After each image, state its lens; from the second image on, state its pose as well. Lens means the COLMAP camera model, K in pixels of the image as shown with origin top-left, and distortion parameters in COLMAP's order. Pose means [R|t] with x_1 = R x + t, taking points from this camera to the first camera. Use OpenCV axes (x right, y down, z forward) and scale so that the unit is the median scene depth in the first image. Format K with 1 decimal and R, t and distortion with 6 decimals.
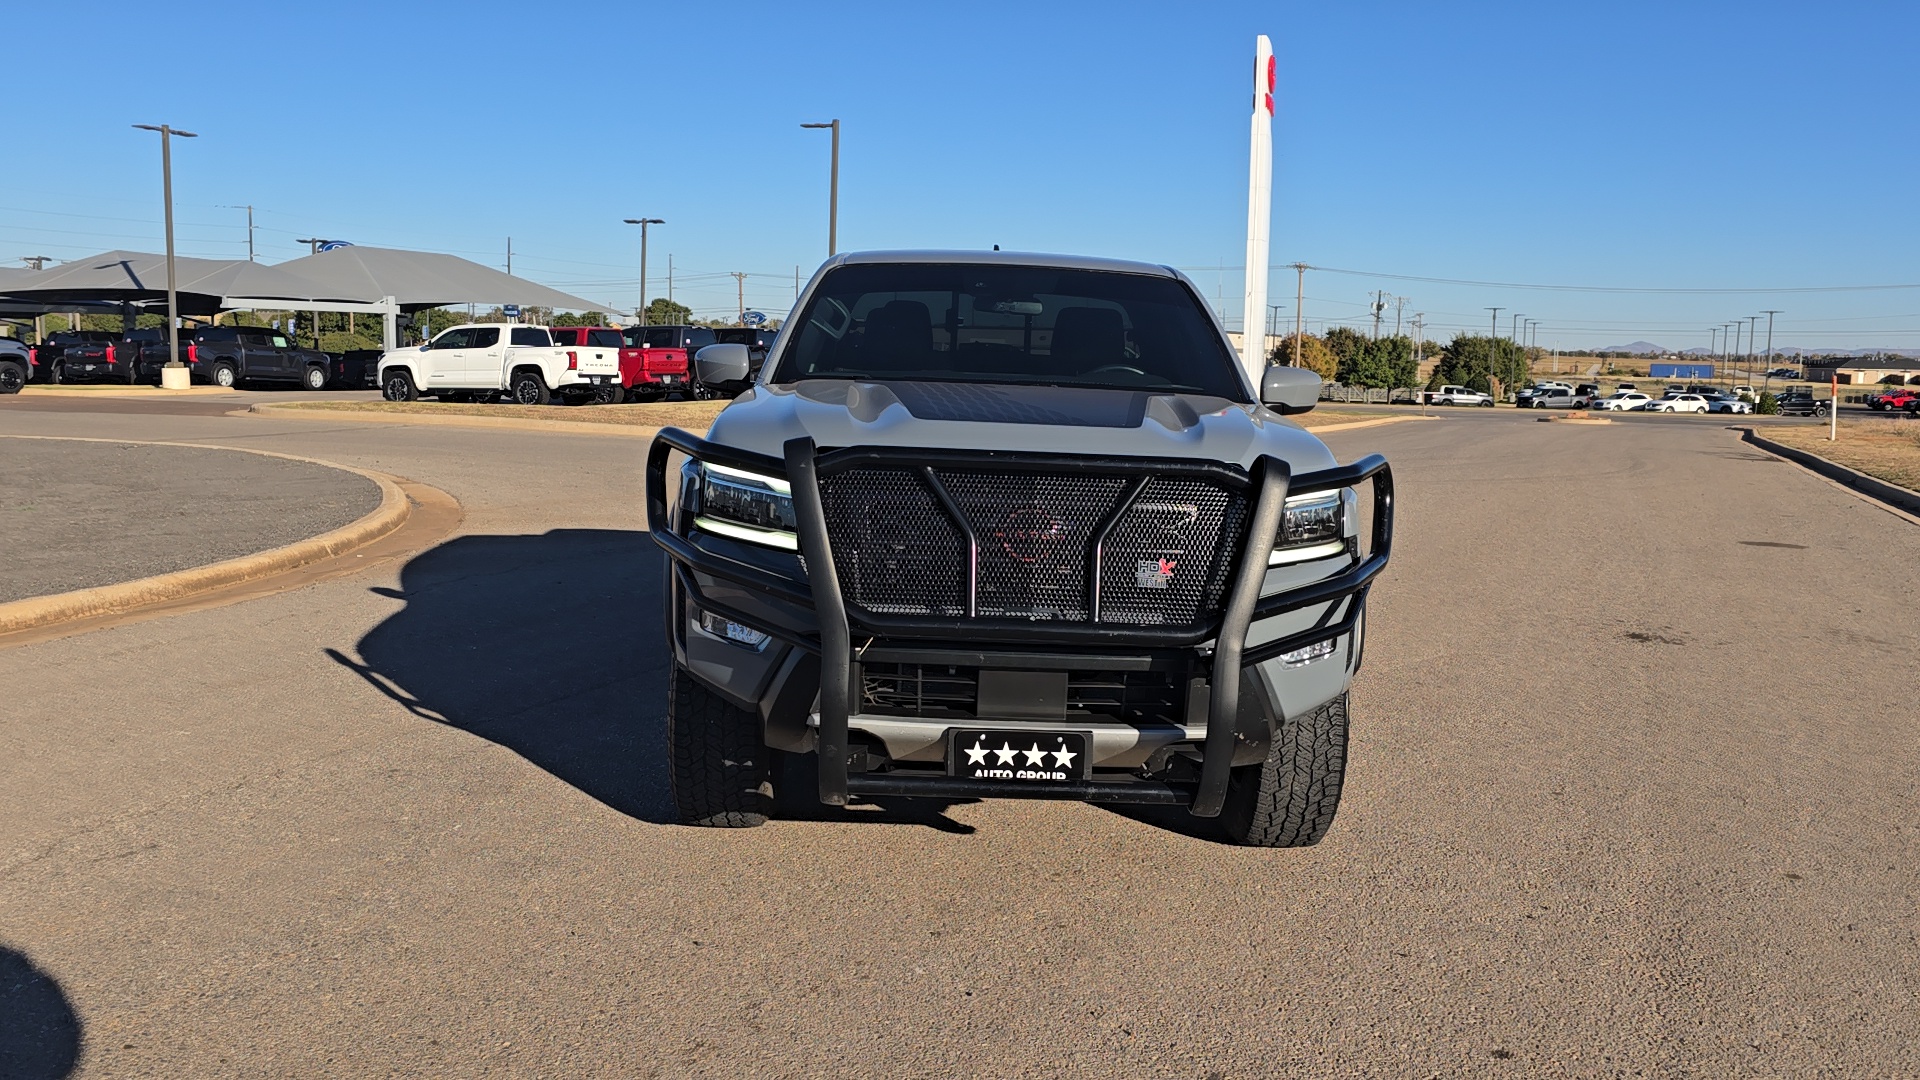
lens RADIAL K [[1623.3, 0, 960.0], [0, 1623.3, 540.0], [0, 0, 1]] dist [-0.000737, 0.008564]
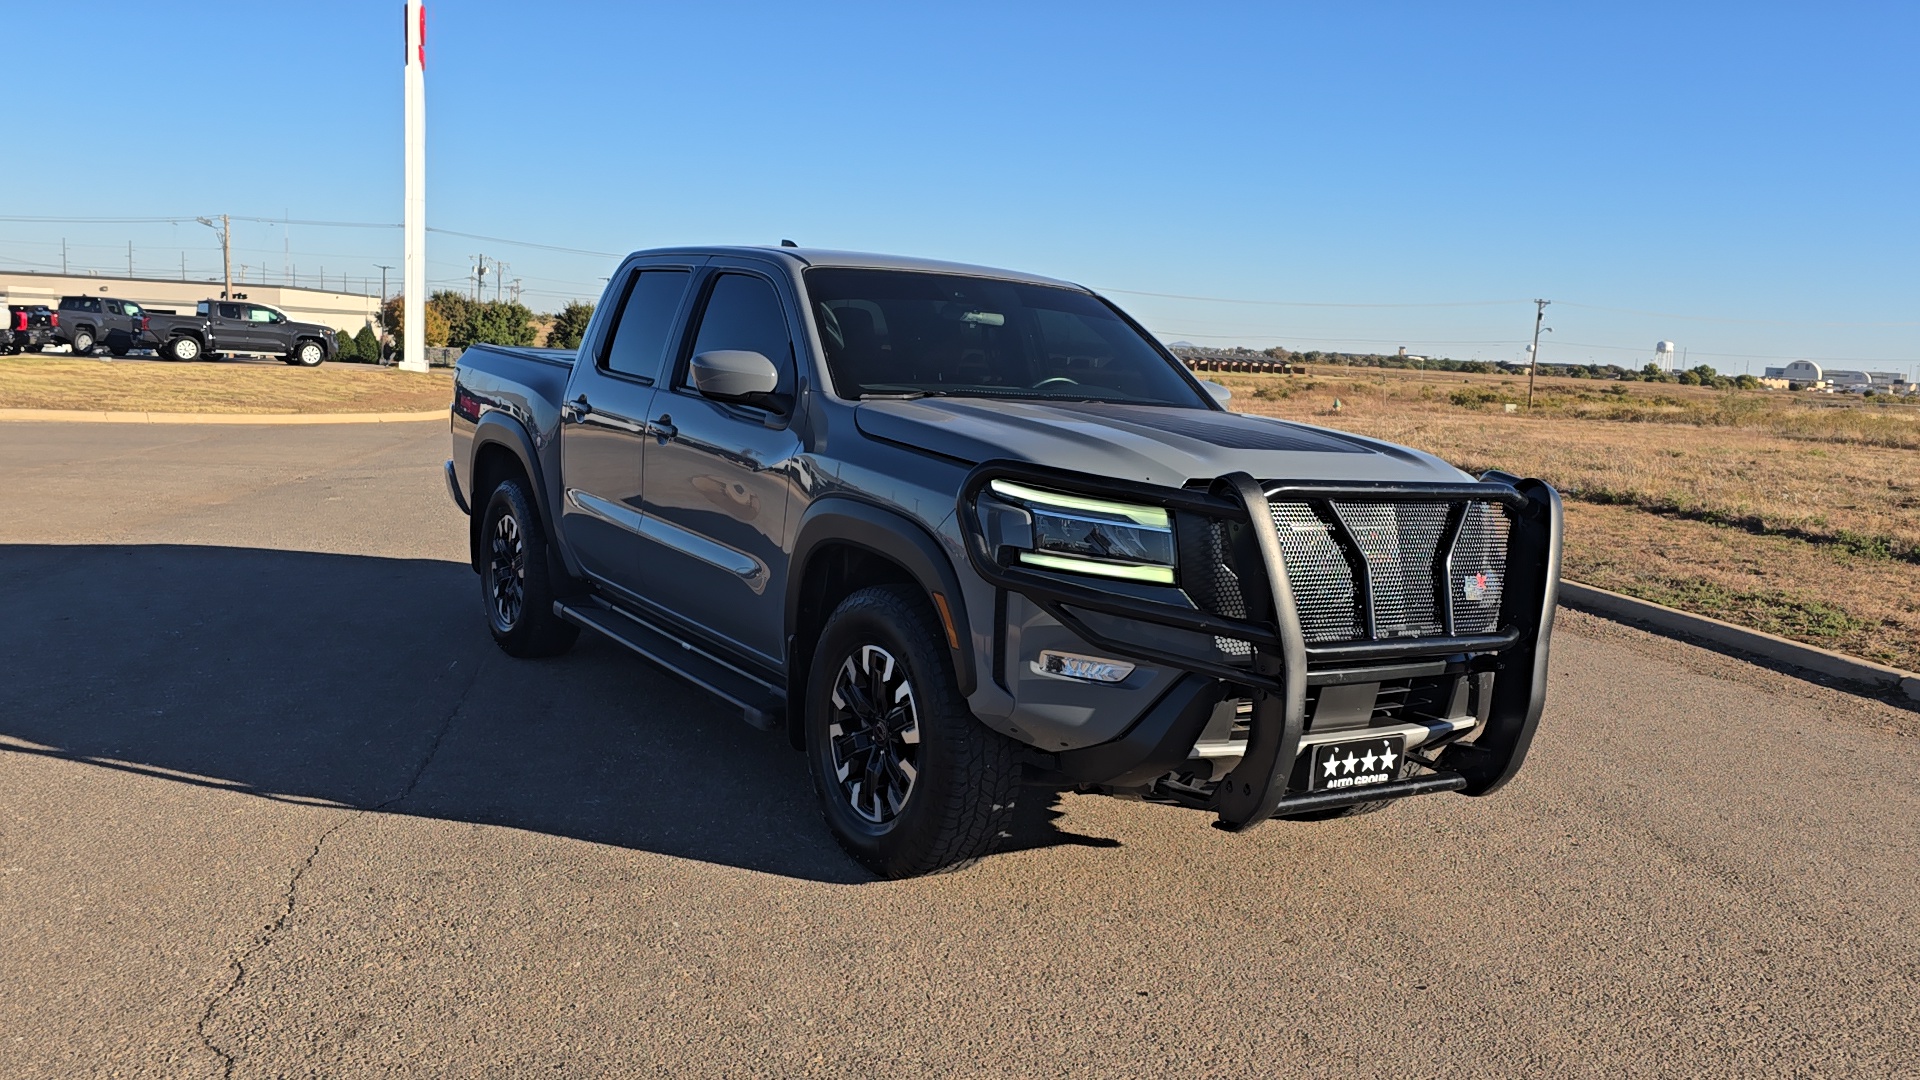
lens RADIAL K [[1623.3, 0, 960.0], [0, 1623.3, 540.0], [0, 0, 1]] dist [-0.000737, 0.008564]
pose [[0.846272, -0.045730, 0.530785, -0.105975], [0.033946, 0.998913, 0.031939, -0.008072], [-0.531669, -0.009011, 0.846904, 0.033478]]
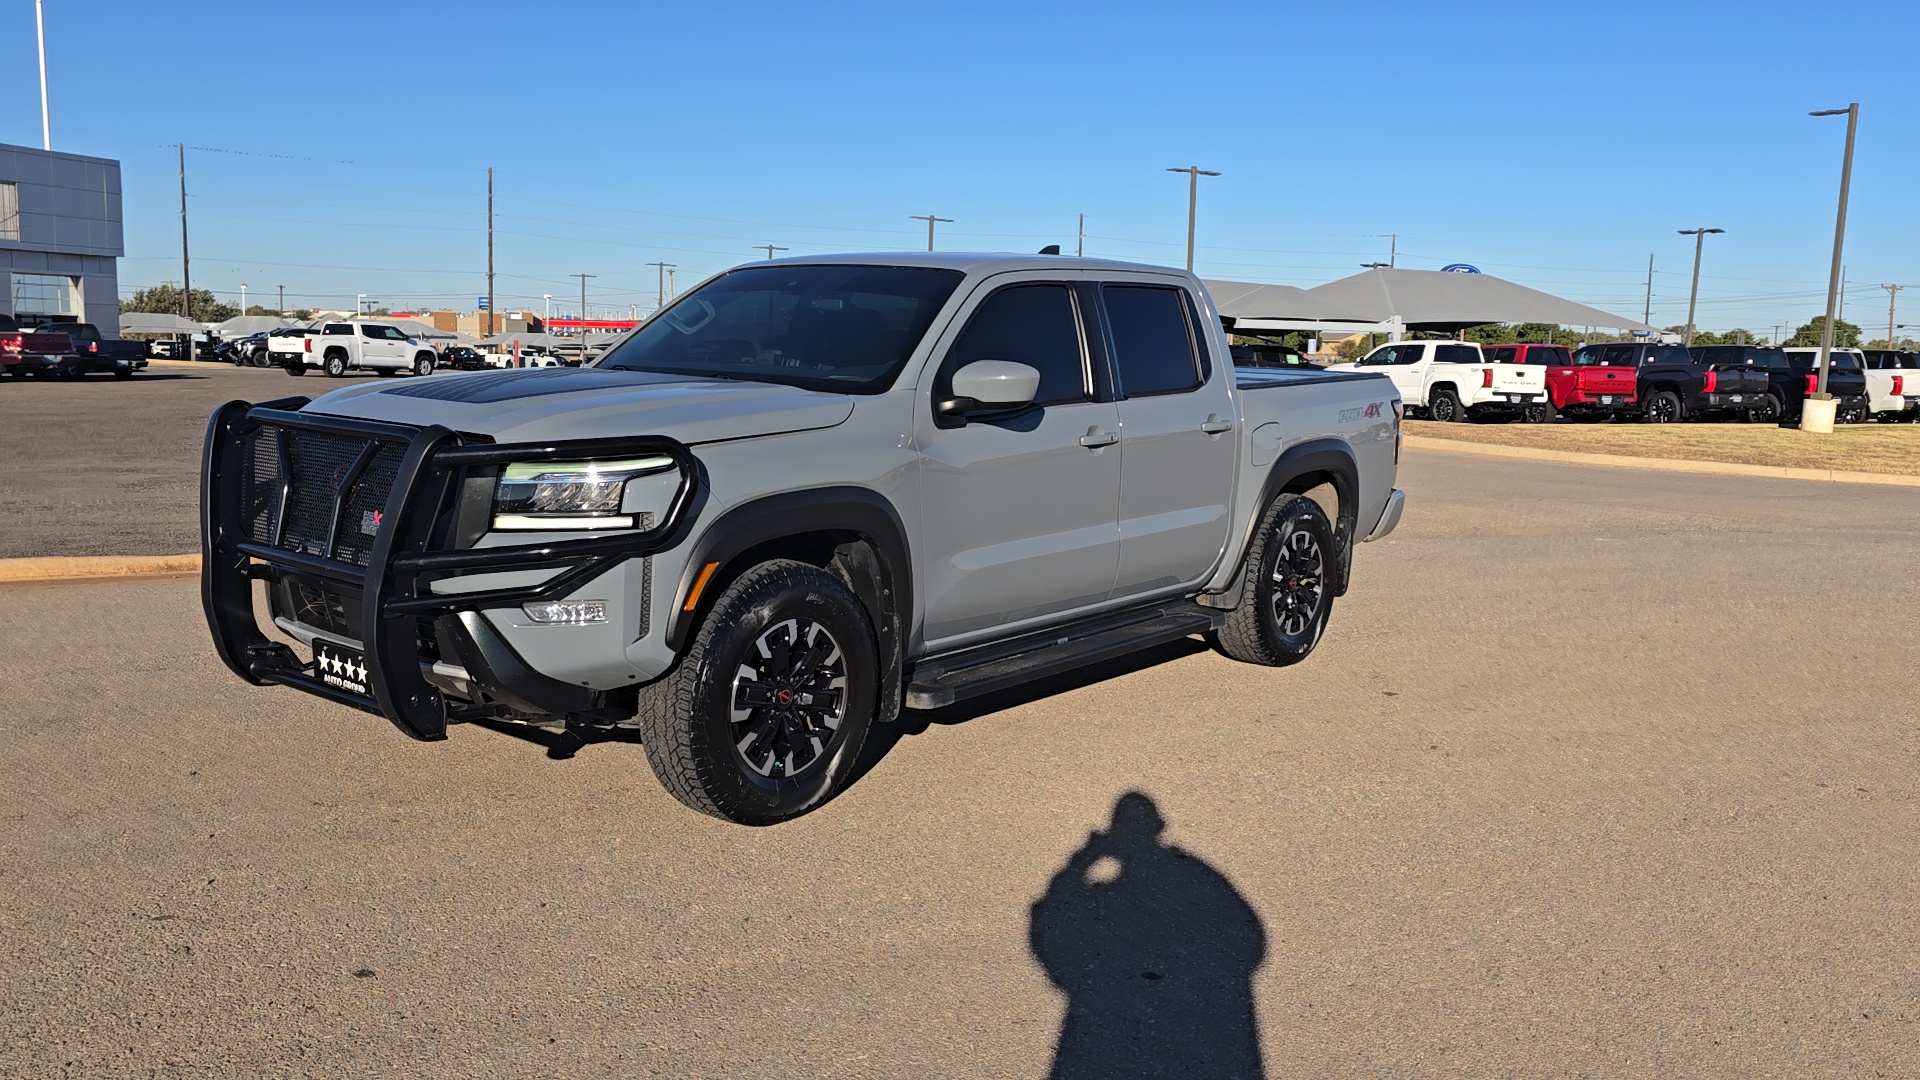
lens RADIAL K [[1637.2, 0, 964.8], [0, 1637.2, 521.4], [0, 0, 1]] dist [0.004985, -0.002188]
pose [[0.757068, 0.068473, -0.649739, 0.167659], [-0.085329, 0.996337, 0.005575, -0.003232], [0.647741, 0.051220, 0.760137, 0.051478]]
